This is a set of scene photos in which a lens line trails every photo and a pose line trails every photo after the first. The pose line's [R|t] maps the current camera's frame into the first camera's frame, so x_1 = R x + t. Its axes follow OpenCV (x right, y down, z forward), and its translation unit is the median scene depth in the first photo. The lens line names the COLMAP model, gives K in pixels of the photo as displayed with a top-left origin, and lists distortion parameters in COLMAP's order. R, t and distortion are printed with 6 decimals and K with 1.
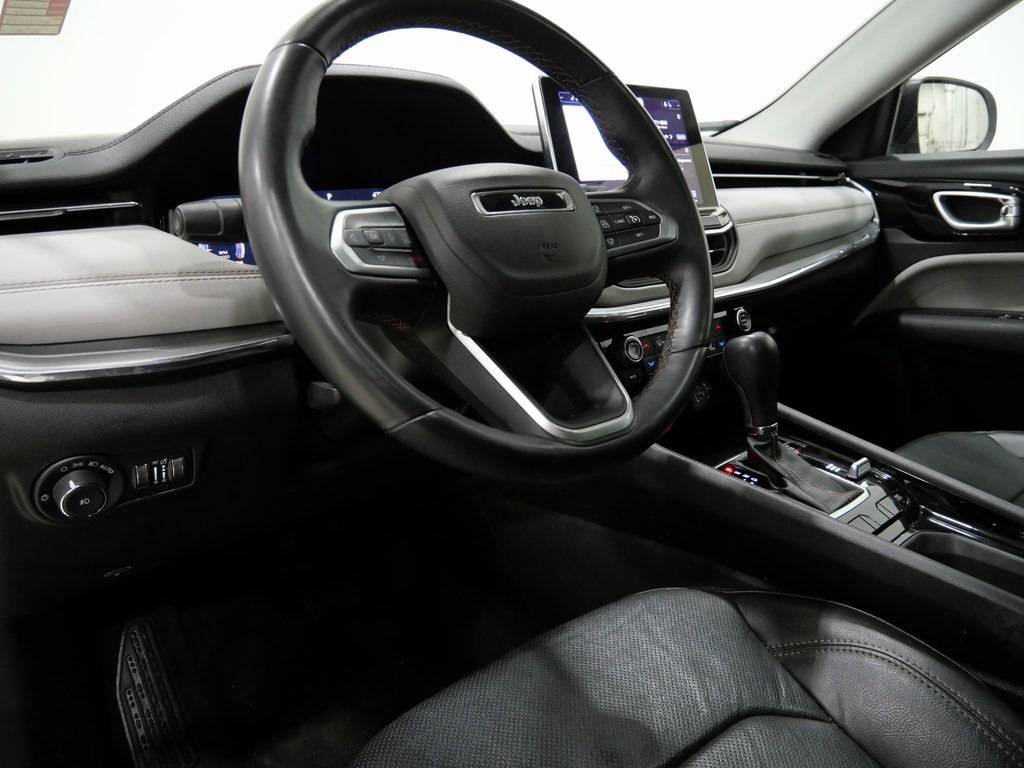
lens RADIAL K [[733.5, 0, 512.0], [0, 733.5, 384.0], [0, 0, 1]] dist [-0.042915, 0.002545]
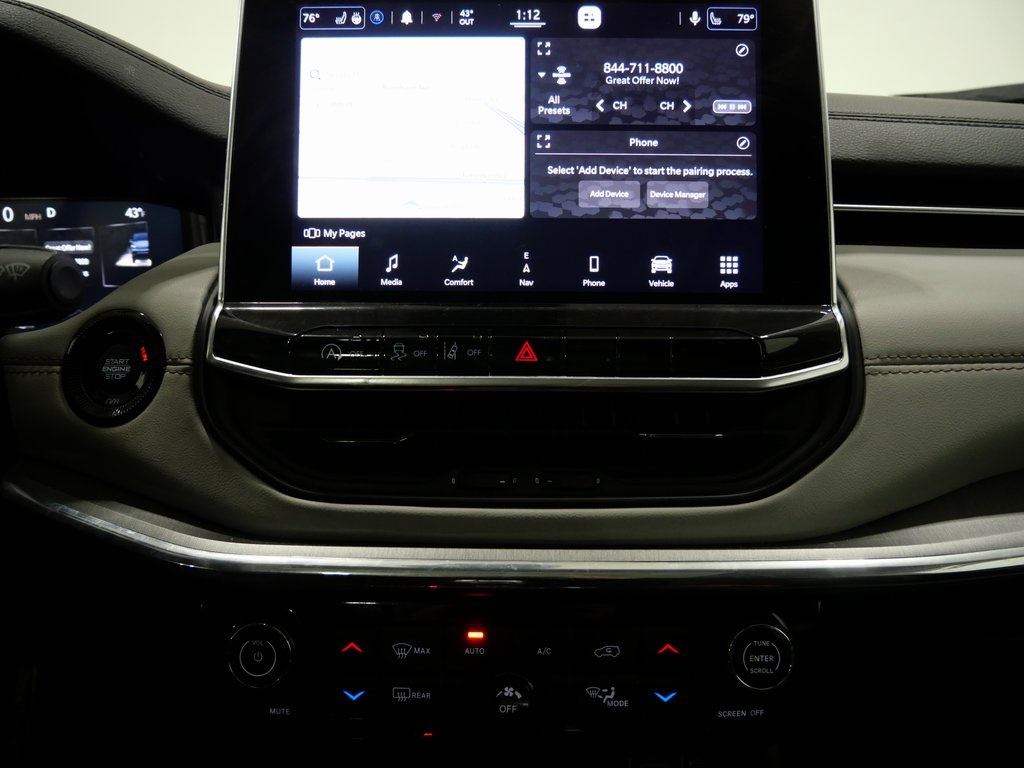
lens RADIAL K [[733.5, 0, 512.0], [0, 733.5, 384.0], [0, 0, 1]] dist [-0.042915, 0.002545]
pose [[0.753013, 0.225713, -0.618081, 0.492954], [-0.201699, 0.973285, 0.109696, -0.269287], [0.626329, 0.042064, 0.778423, 0.794429]]
